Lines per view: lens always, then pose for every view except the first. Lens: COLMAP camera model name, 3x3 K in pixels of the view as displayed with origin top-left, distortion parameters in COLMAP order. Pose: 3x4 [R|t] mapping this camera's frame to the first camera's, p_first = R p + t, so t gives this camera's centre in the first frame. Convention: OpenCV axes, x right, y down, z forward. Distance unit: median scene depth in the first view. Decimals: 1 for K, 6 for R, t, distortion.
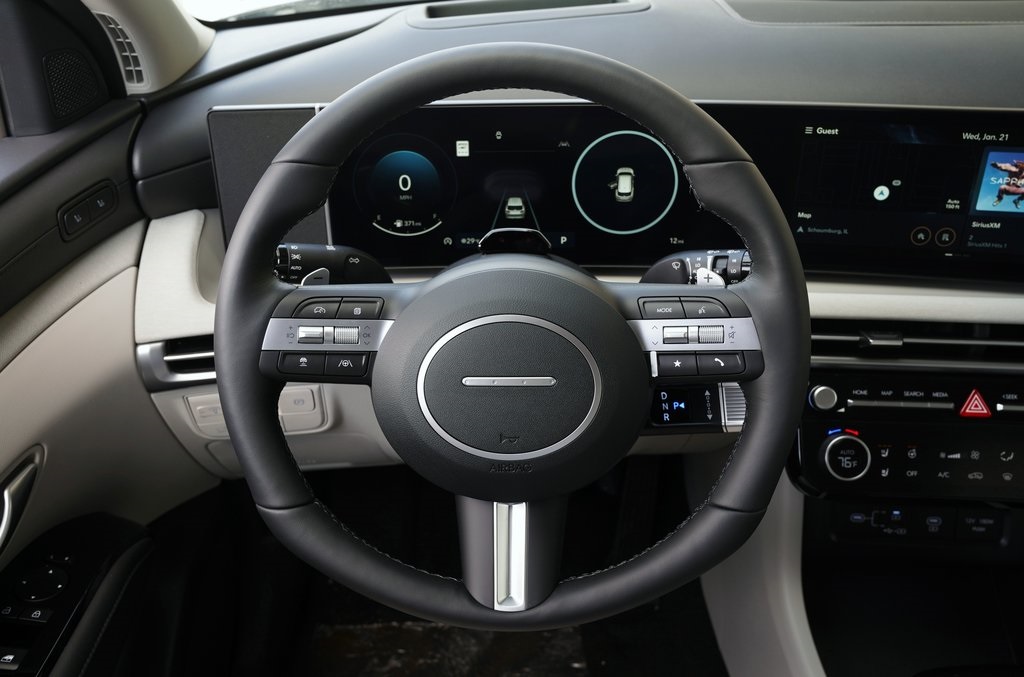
lens RADIAL K [[957.3, 0, 468.2], [0, 957.3, 335.4], [0, 0, 1]] dist [-0.051161, 0.107819]
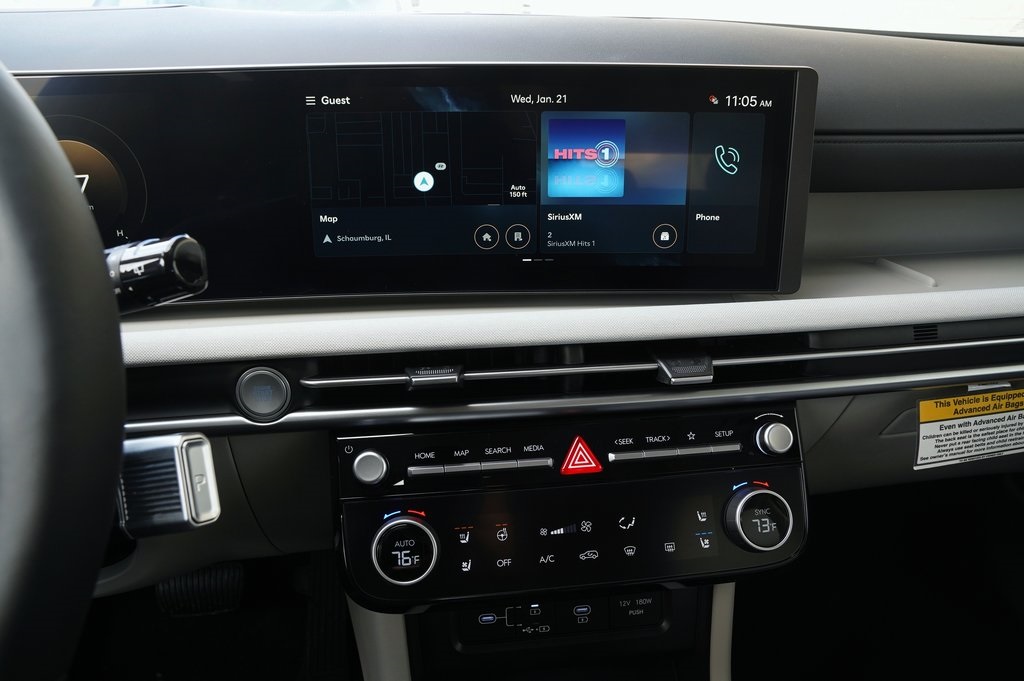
lens RADIAL K [[787.9, 0, 484.1], [0, 787.9, 320.9], [0, 0, 1]] dist [-0.111370, 0.041849]
pose [[0.983827, -0.068645, 0.165447, 0.367684], [0.091022, 0.987101, -0.131704, 0.042069], [-0.154272, 0.144633, 0.977385, 0.405804]]
